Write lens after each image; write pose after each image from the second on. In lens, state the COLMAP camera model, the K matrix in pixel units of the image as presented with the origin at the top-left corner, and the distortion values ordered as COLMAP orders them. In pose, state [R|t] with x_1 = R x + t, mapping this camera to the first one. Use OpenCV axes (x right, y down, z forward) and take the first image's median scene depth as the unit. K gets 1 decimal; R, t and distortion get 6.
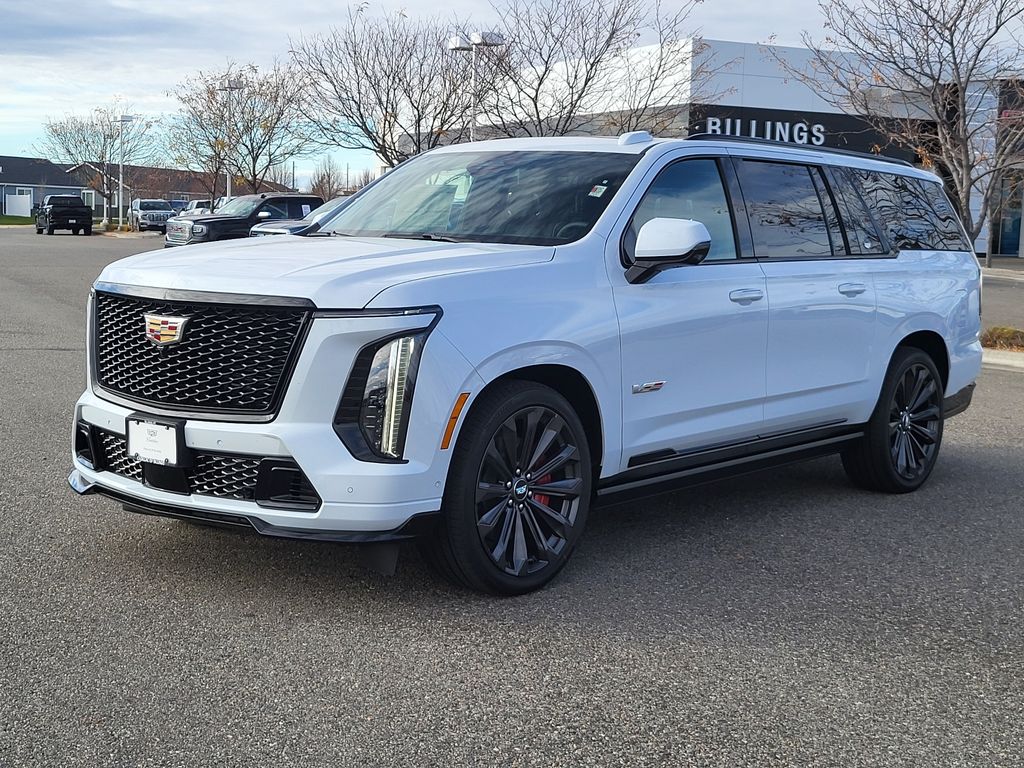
lens RADIAL K [[1286.4, 0, 547.3], [0, 1286.4, 403.8], [0, 0, 1]] dist [-0.027454, -0.042785]
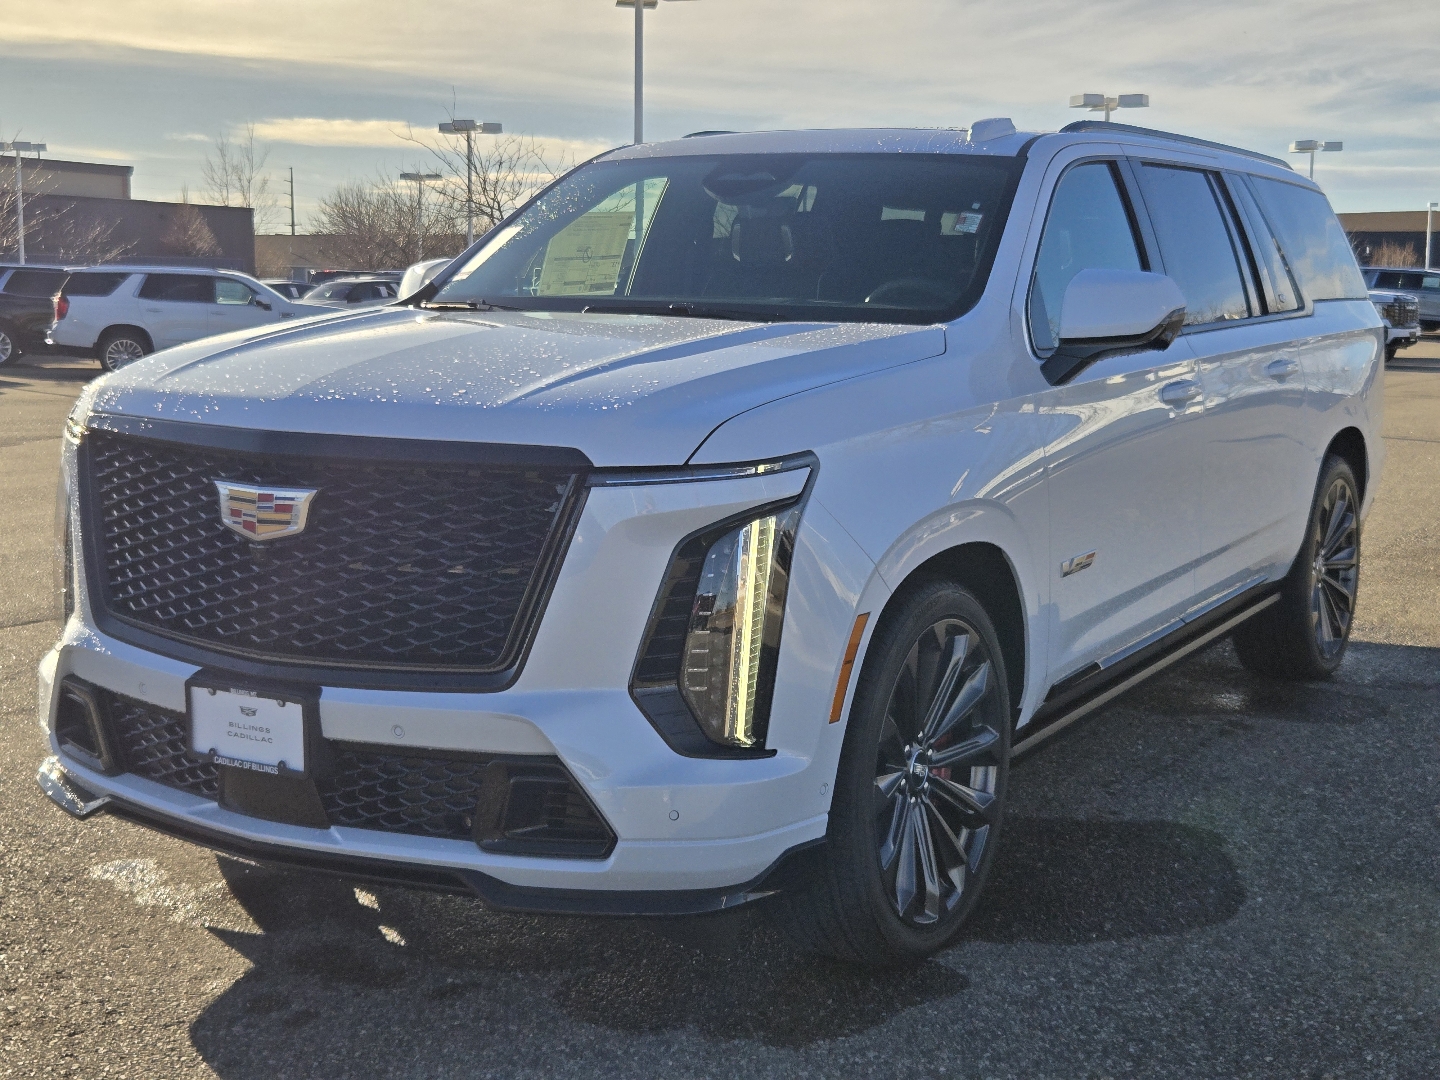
lens RADIAL K [[1809.0, 0, 769.7], [0, 1809.0, 567.8], [0, 0, 1]] dist [-0.027454, -0.042785]
pose [[0.991493, -0.039633, 0.123981, -0.194579], [0.035359, 0.998708, 0.036490, -0.056248], [-0.125267, -0.031795, 0.991613, 0.265043]]
